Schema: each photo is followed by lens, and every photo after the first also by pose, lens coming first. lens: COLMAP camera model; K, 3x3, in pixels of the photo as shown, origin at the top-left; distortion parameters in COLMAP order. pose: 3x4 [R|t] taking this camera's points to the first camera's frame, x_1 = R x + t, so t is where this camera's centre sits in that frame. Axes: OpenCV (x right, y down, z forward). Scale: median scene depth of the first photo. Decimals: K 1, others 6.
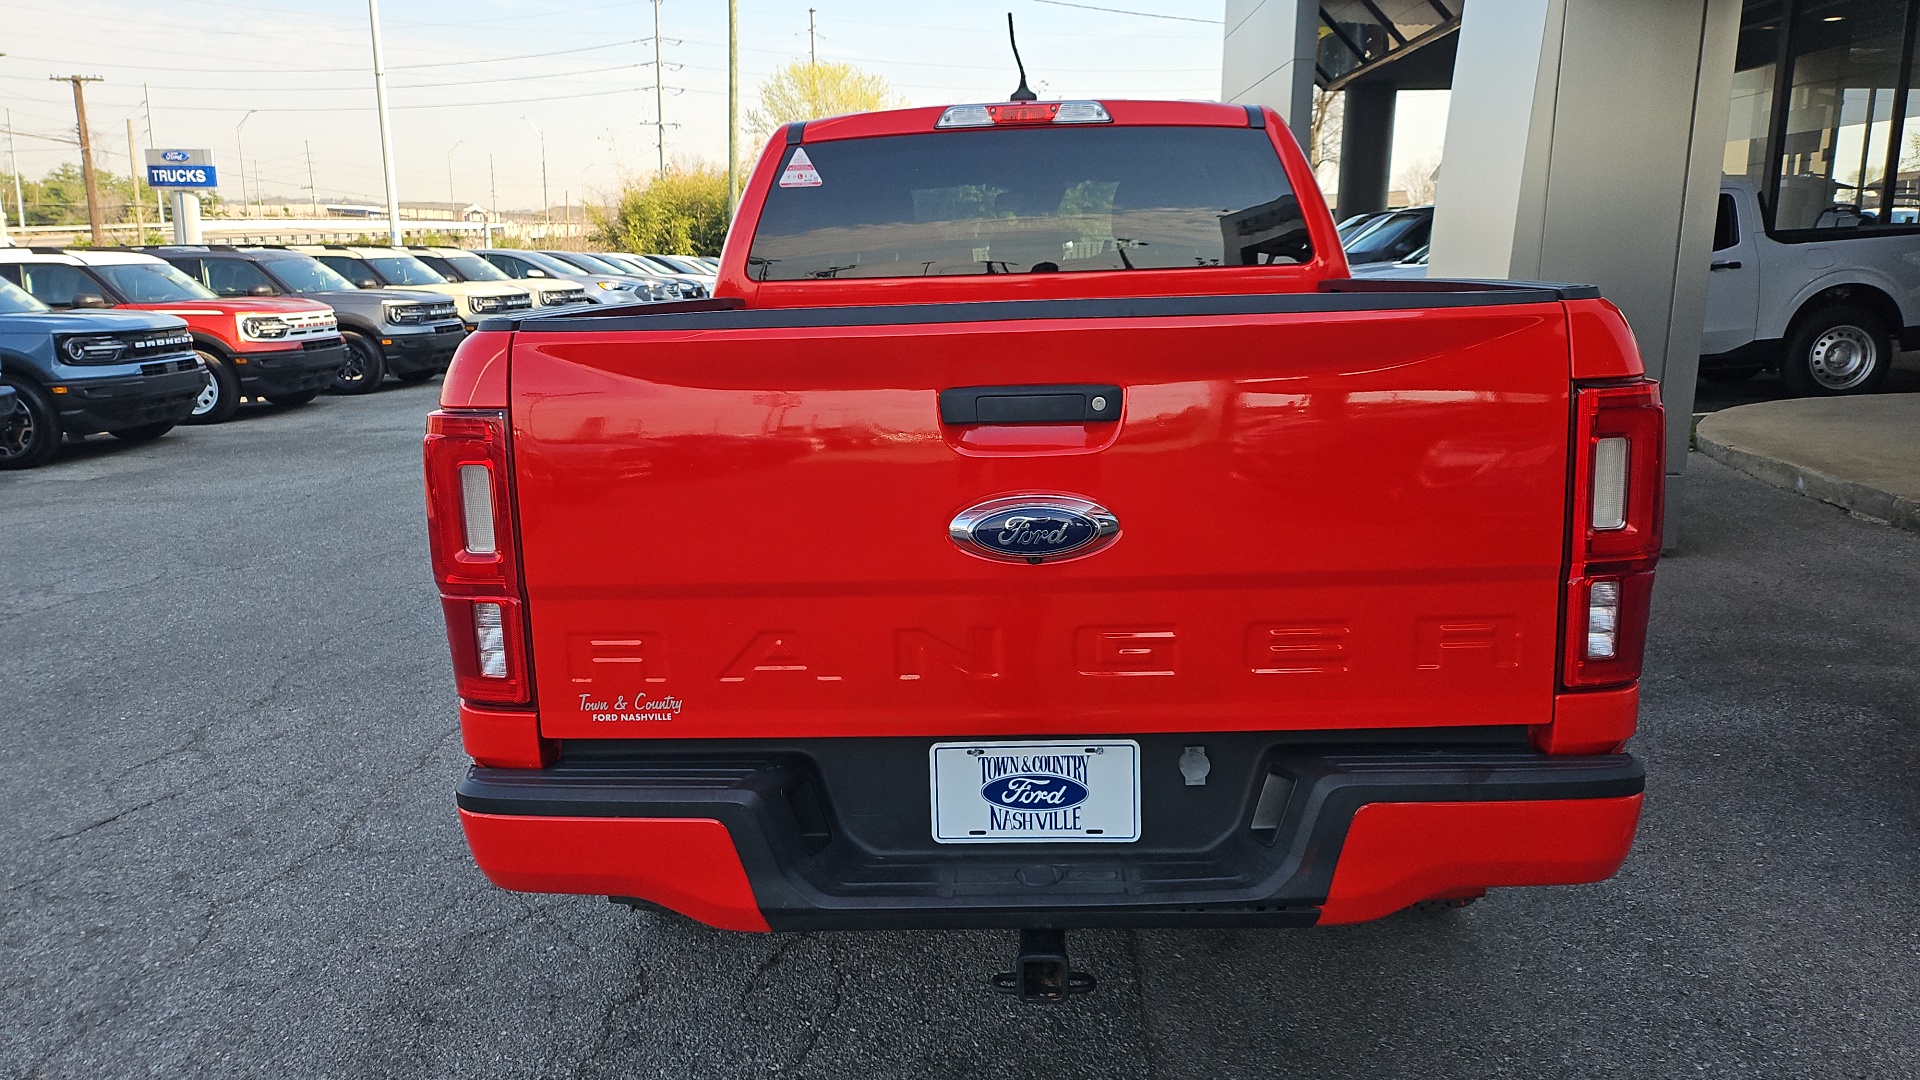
lens RADIAL K [[1390.6, 0, 960.0], [0, 1390.6, 540.0], [0, 0, 1]] dist [0.002956, -0.006366]
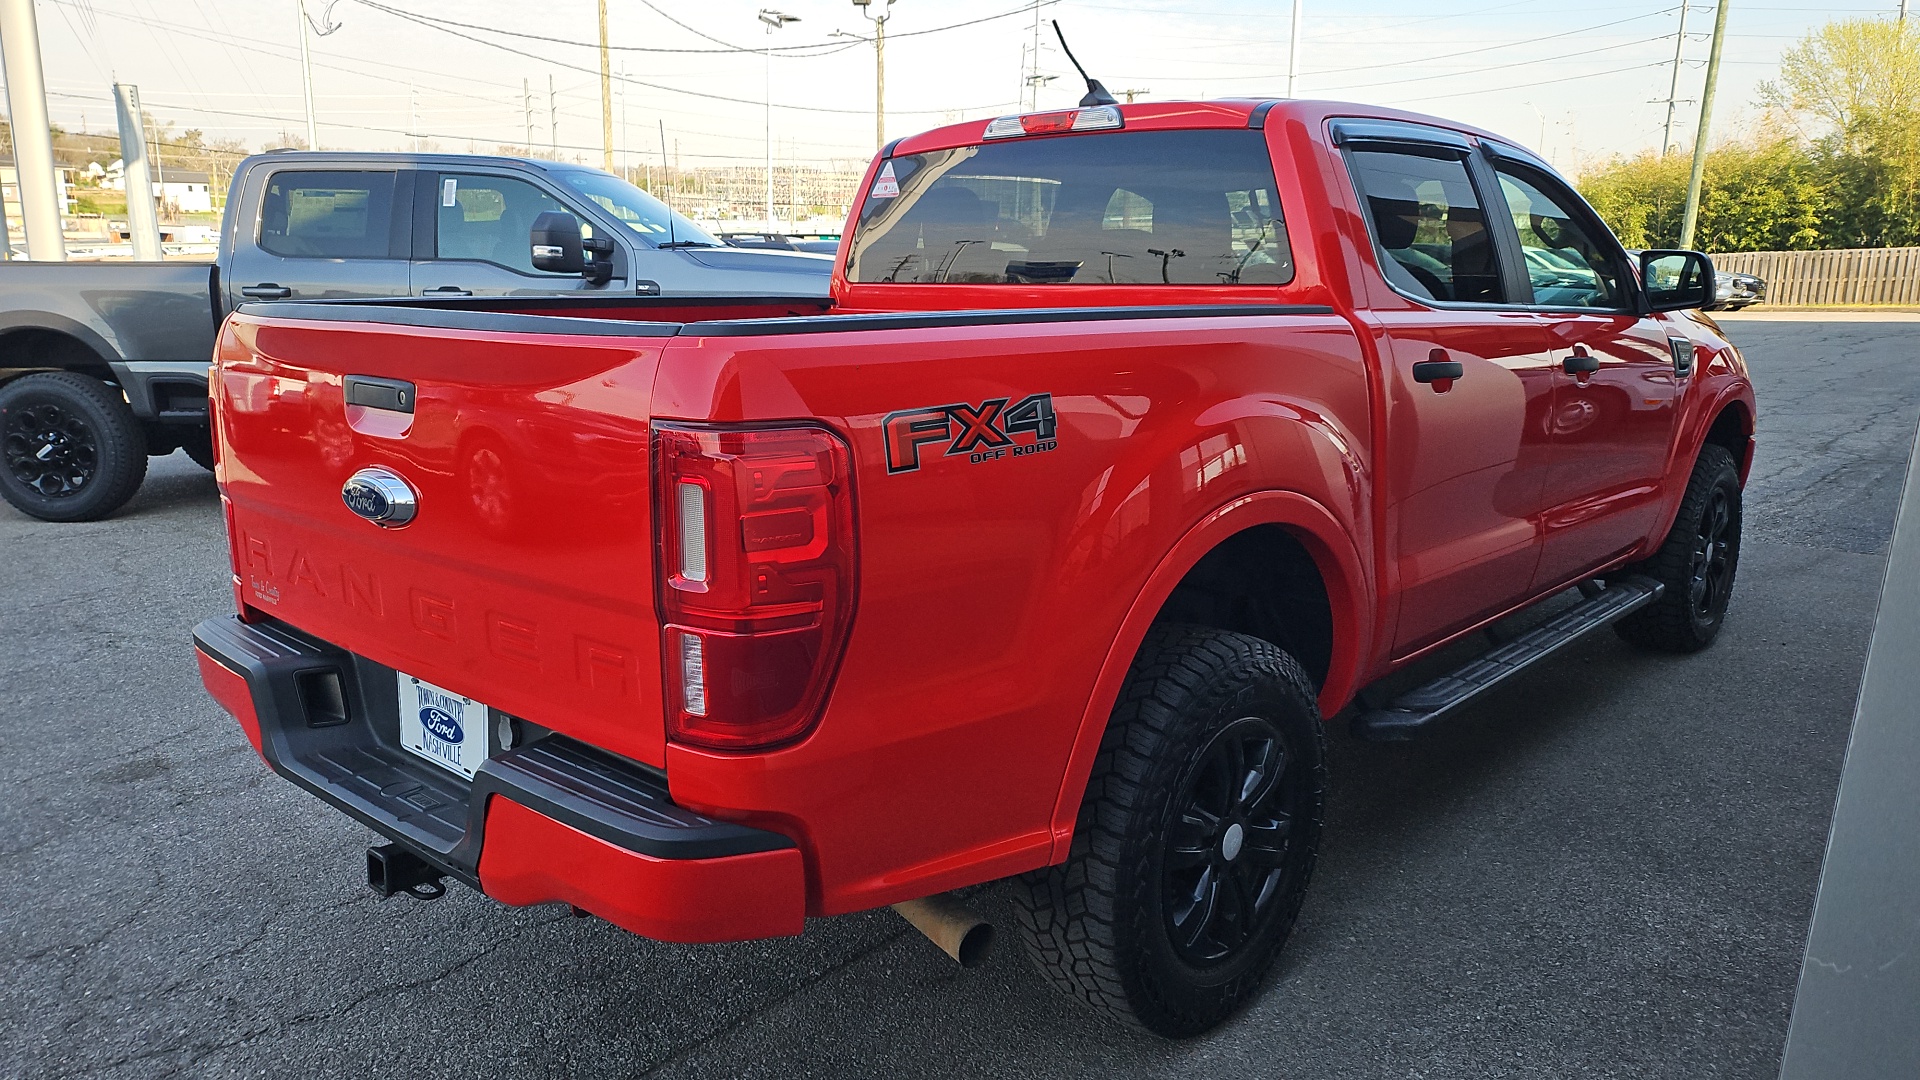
lens RADIAL K [[1400.3, 0, 956.8], [0, 1400.3, 542.0], [0, 0, 1]] dist [-0.004322, -0.004903]
pose [[0.761925, 0.150557, -0.629923, 0.654461], [-0.143927, 0.987646, 0.061967, -0.064588], [0.631471, 0.043449, 0.774182, 0.202867]]
